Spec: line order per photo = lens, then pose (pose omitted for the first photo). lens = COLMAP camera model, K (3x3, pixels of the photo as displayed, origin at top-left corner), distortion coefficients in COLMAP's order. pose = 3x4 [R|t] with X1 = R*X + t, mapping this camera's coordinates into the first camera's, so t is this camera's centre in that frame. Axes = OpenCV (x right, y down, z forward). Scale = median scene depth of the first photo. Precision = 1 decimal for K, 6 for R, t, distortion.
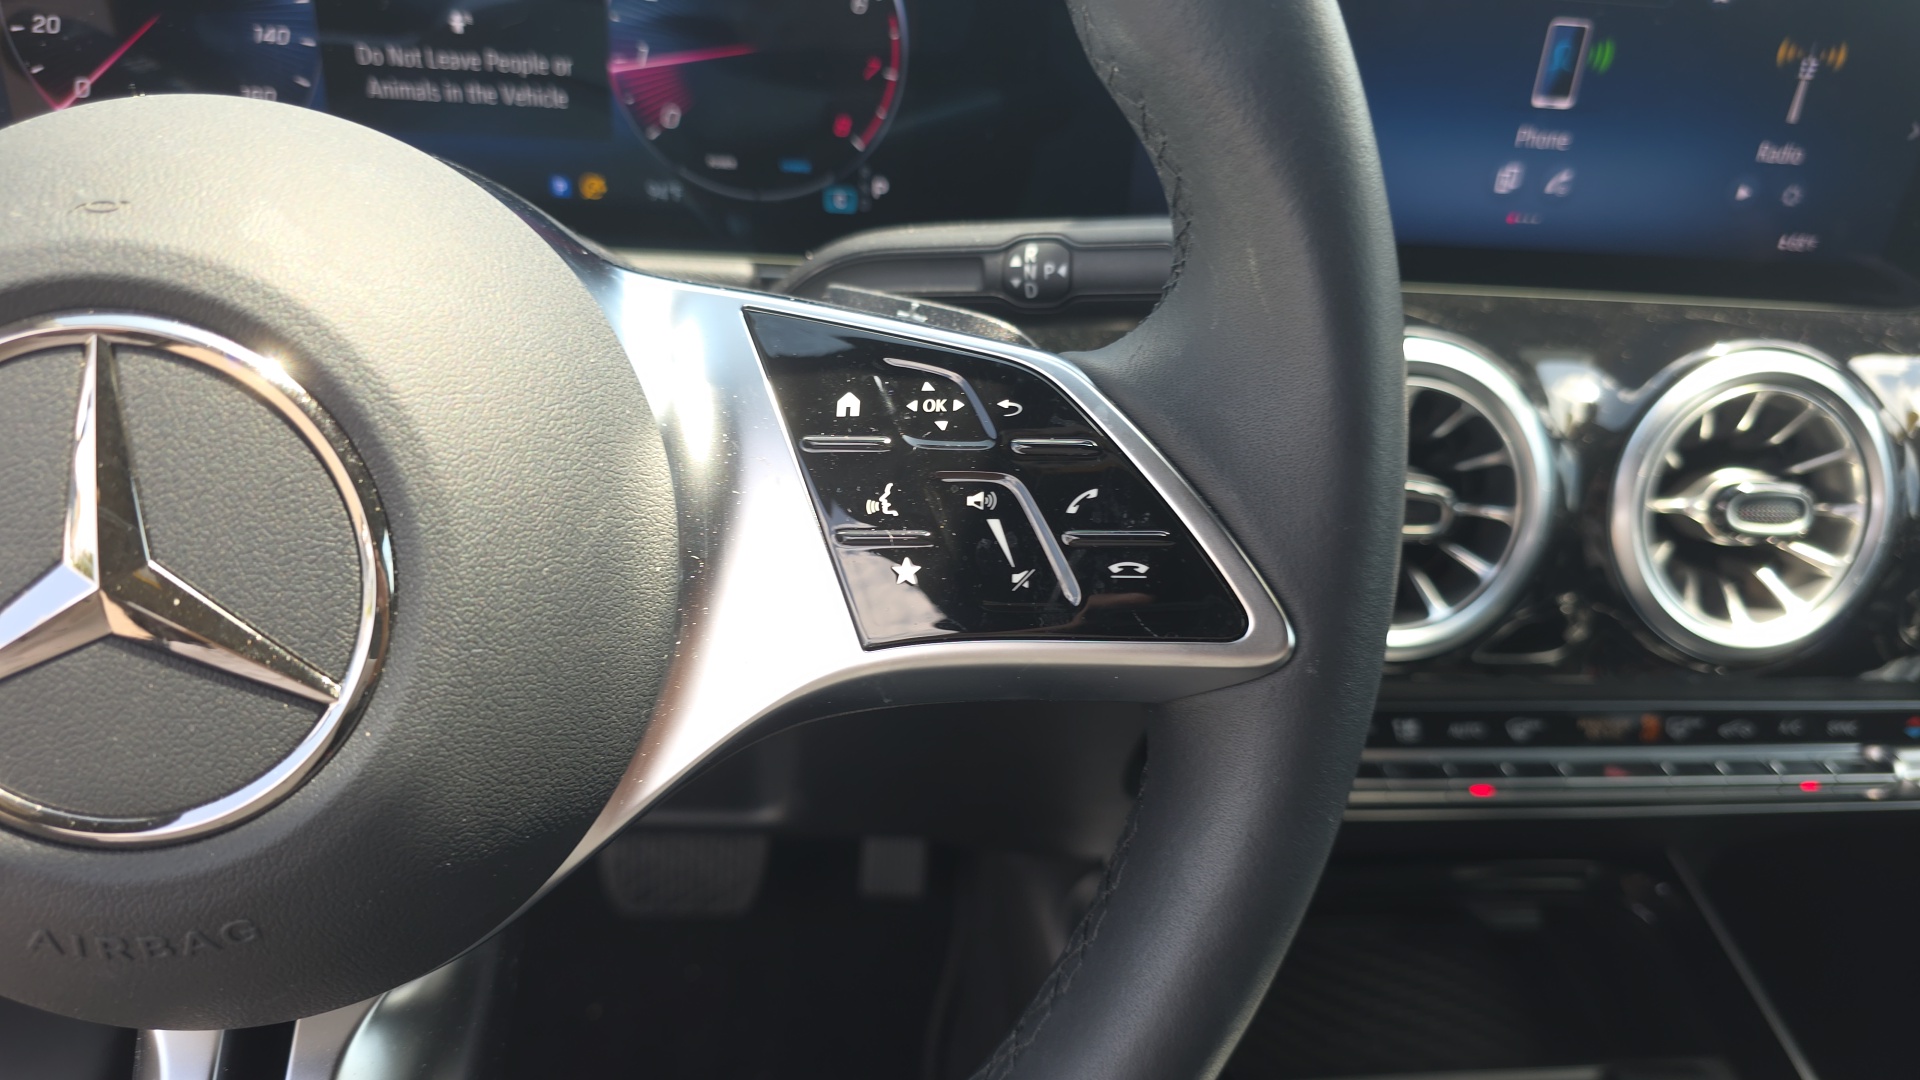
lens RADIAL K [[1304.7, 0, 962.3], [0, 1304.7, 525.0], [0, 0, 1]] dist [0.057226, -0.067836]
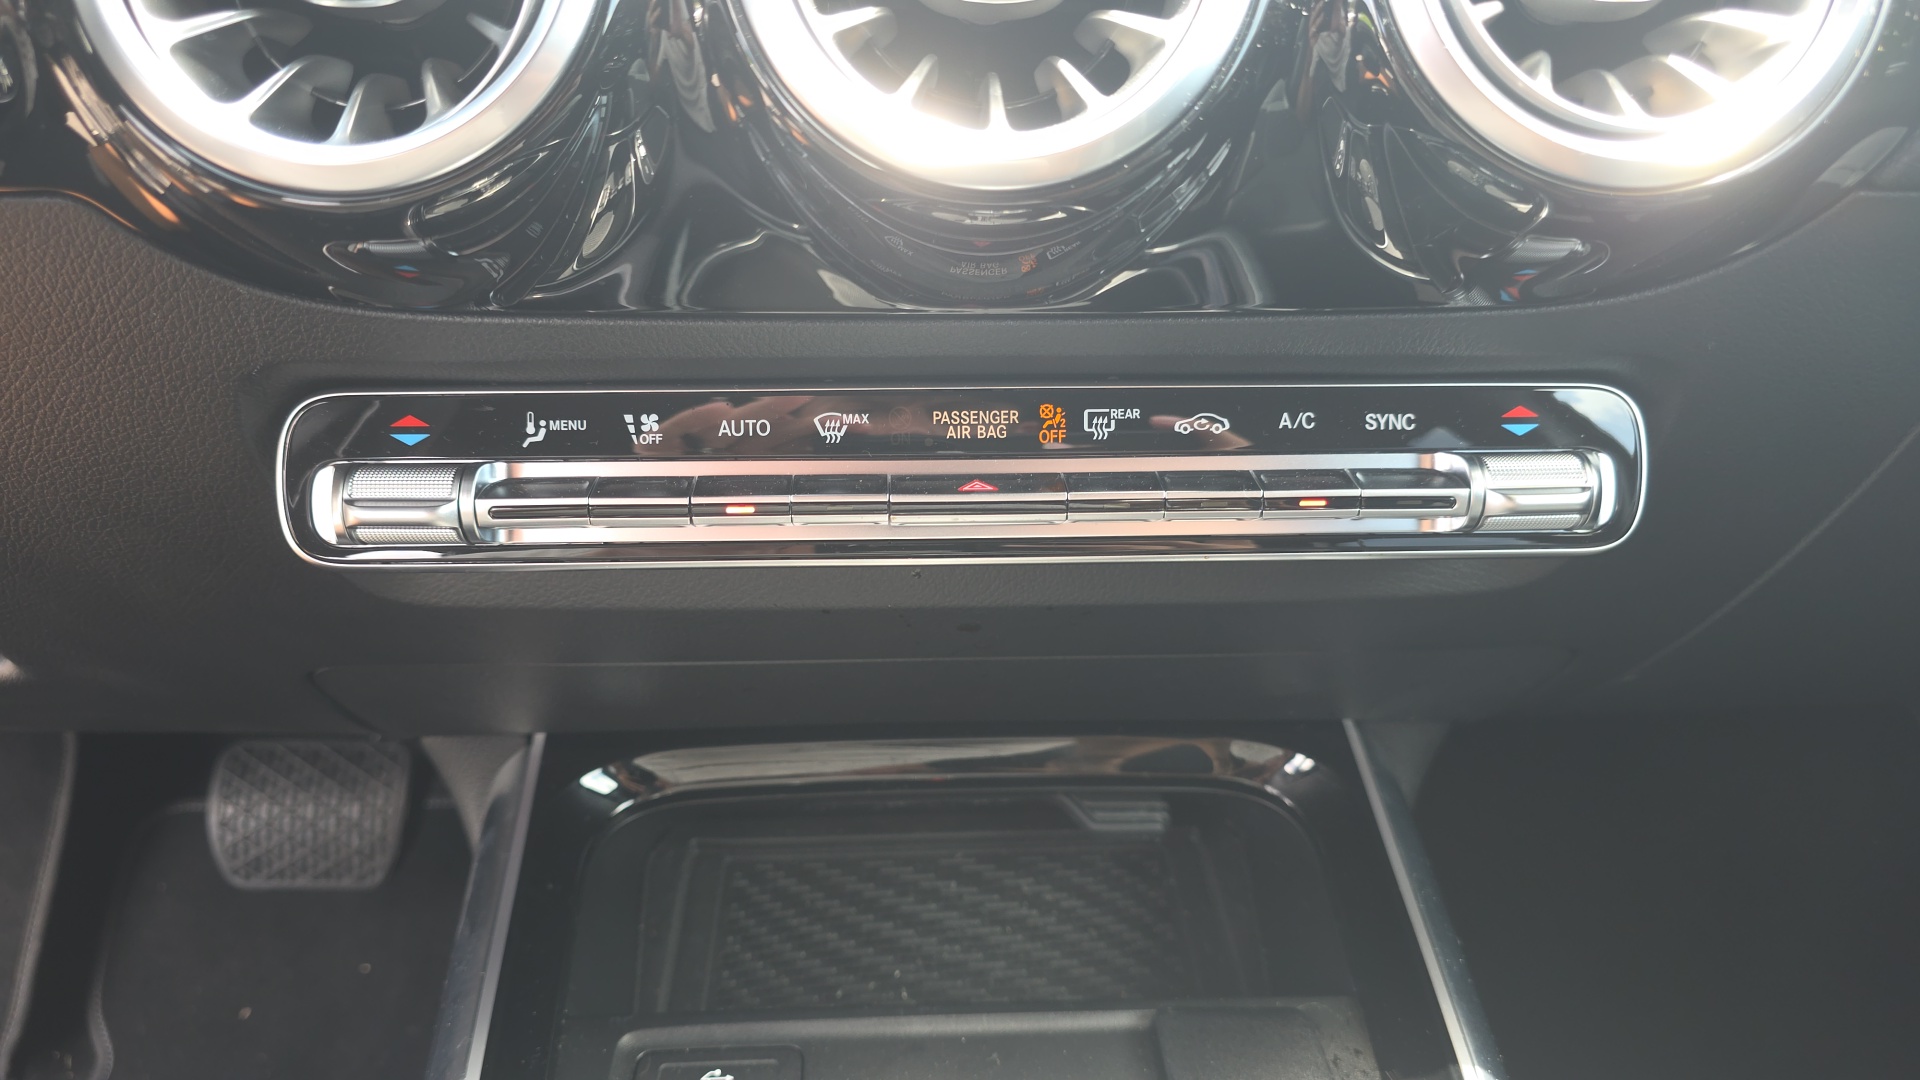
lens RADIAL K [[1304.7, 0, 941.2], [0, 1304.7, 540.6], [0, 0, 1]] dist [0.057226, -0.067836]
pose [[0.996155, -0.033927, -0.080777, 0.612534], [0.030135, 0.998407, -0.047708, 0.280541], [0.082267, 0.045091, 0.995590, 0.449170]]
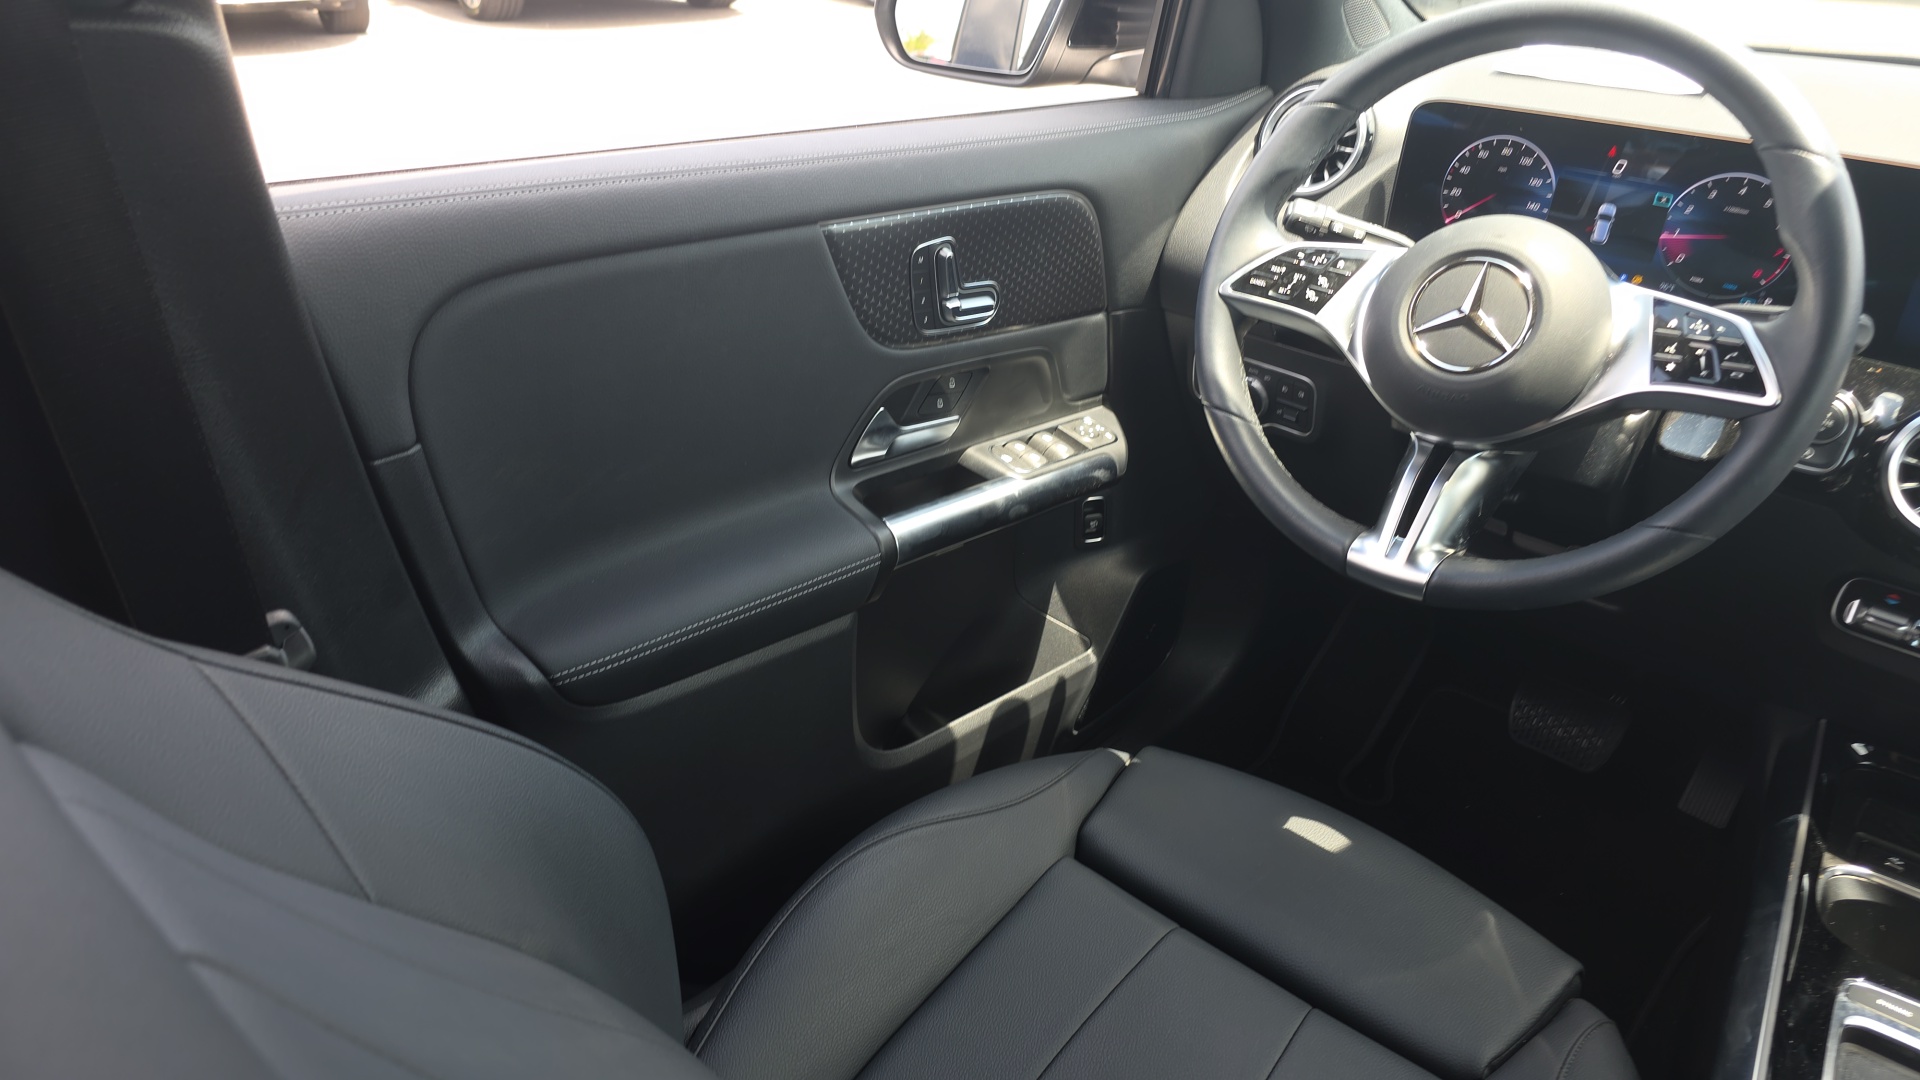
lens RADIAL K [[1304.7, 0, 928.8], [0, 1304.7, 489.4], [0, 0, 1]] dist [0.057226, -0.067836]
pose [[0.676952, 0.273003, -0.683524, 0.637275], [-0.371638, 0.928374, 0.002733, 0.610039], [0.635312, 0.252173, 0.729923, -1.596131]]
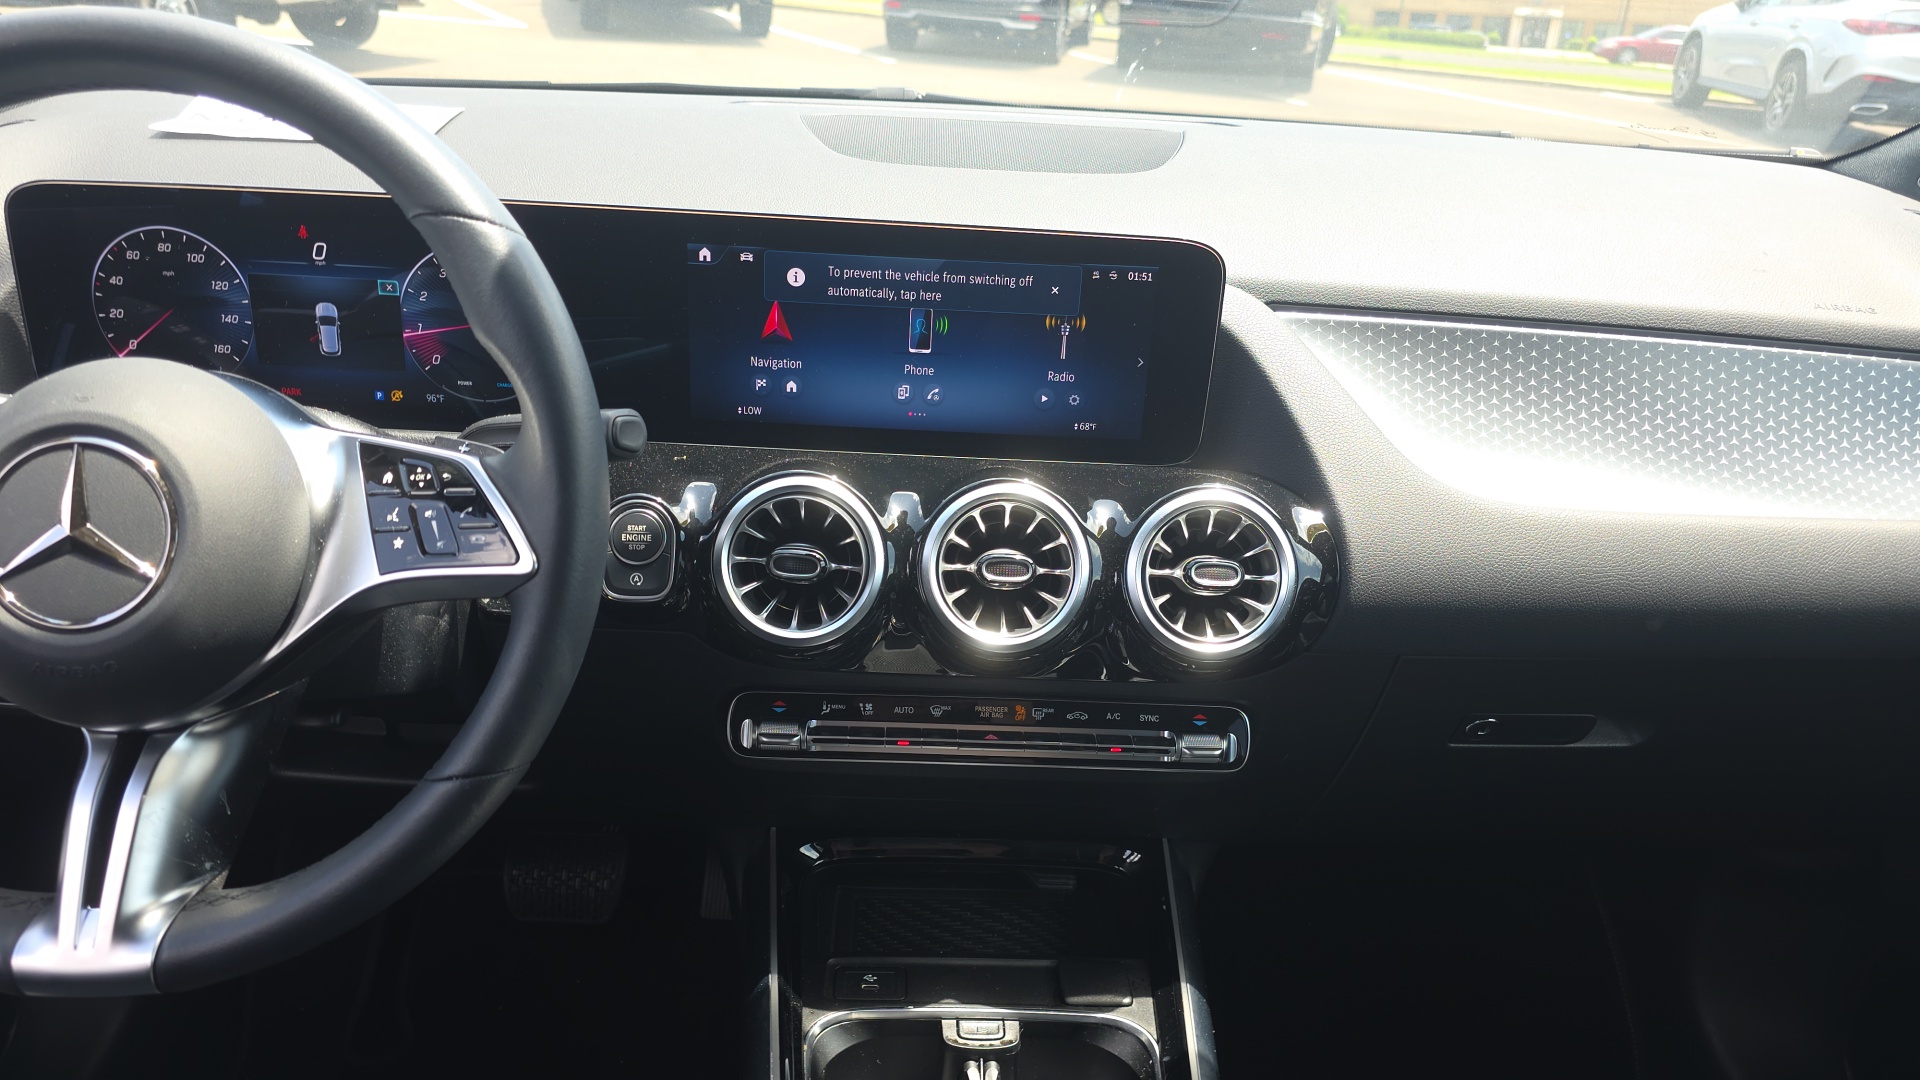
lens RADIAL K [[1304.7, 0, 947.4], [0, 1304.7, 560.3], [0, 0, 1]] dist [0.057226, -0.067836]
pose [[0.996919, 0.004862, -0.078290, 0.660198], [-0.014953, 0.991555, -0.128823, 0.207363], [0.077002, 0.129597, 0.988572, -0.771358]]
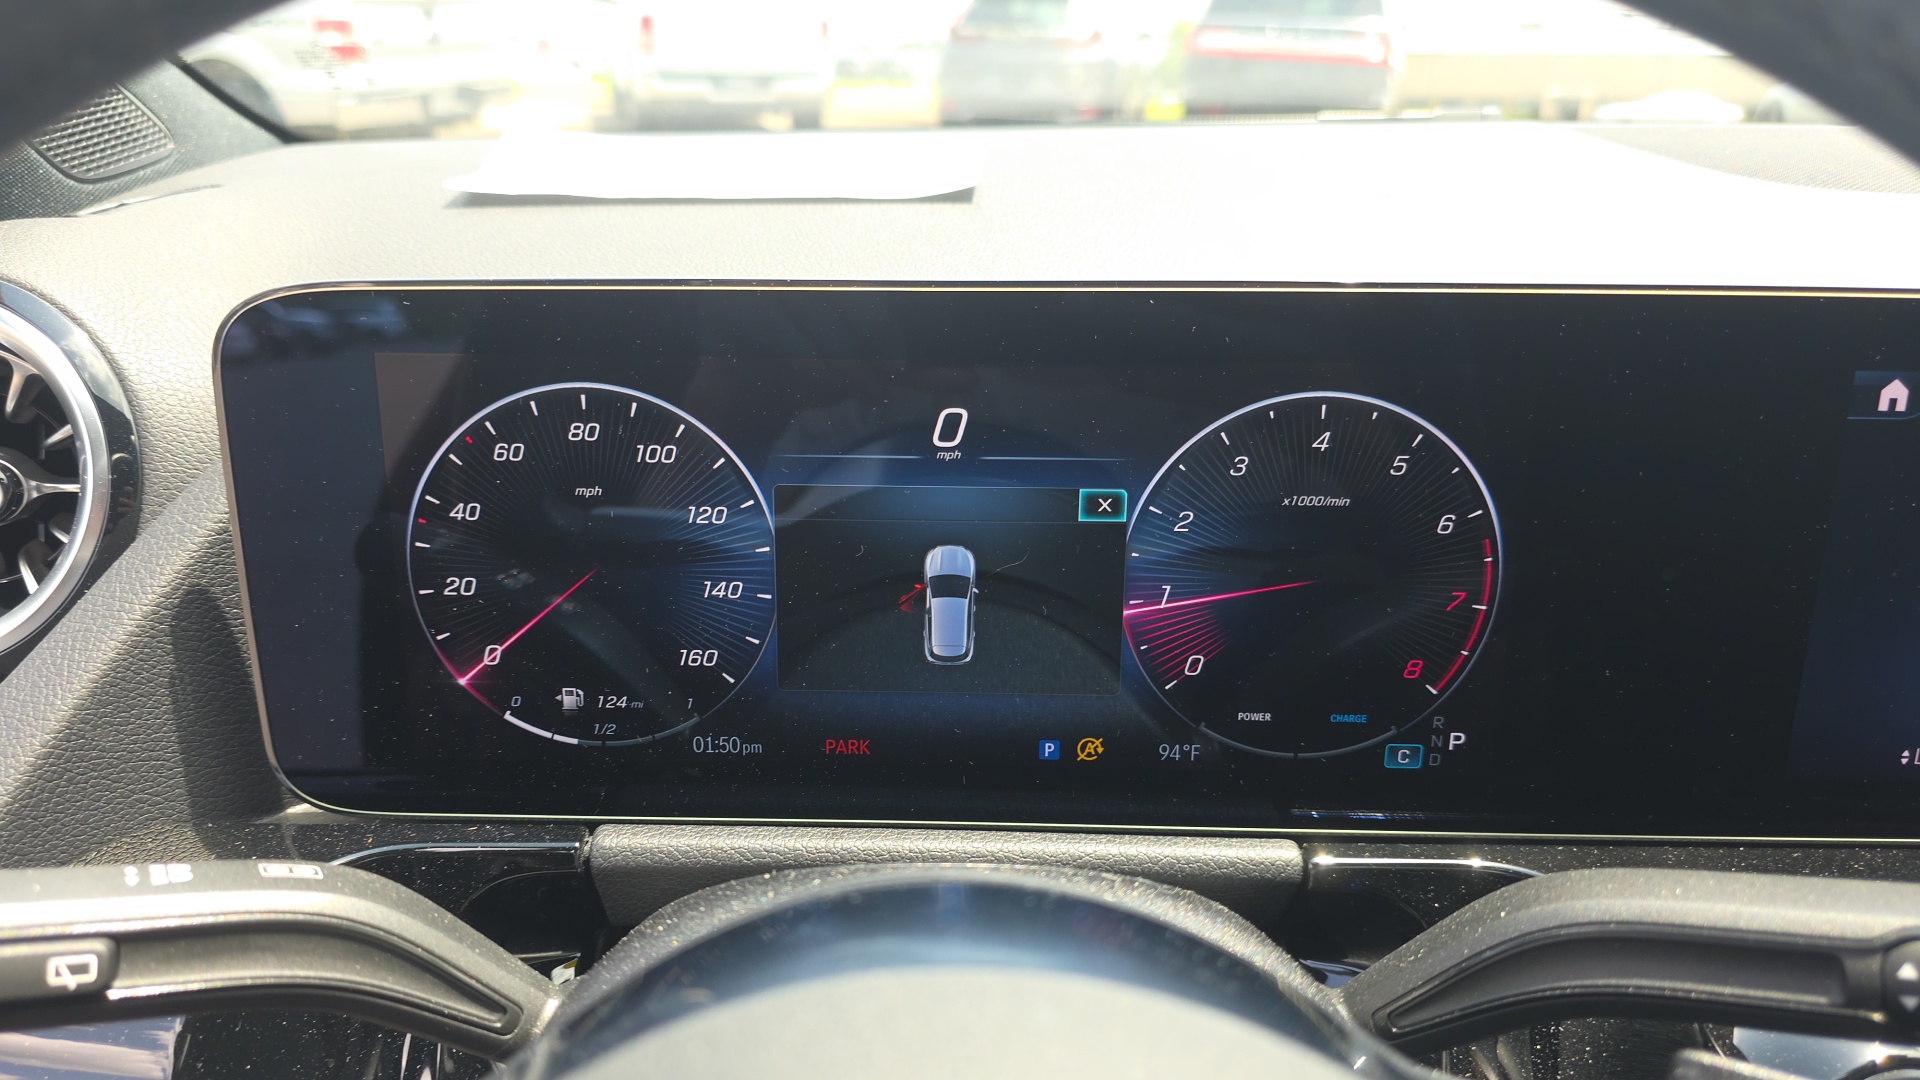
lens RADIAL K [[1304.7, 0, 939.3], [0, 1304.7, 538.6], [0, 0, 1]] dist [0.057226, -0.067836]
pose [[0.993712, -0.035484, -0.106194, -0.286534], [0.012138, 0.977004, -0.212873, -0.218058], [0.111306, 0.210246, 0.971292, 0.196263]]
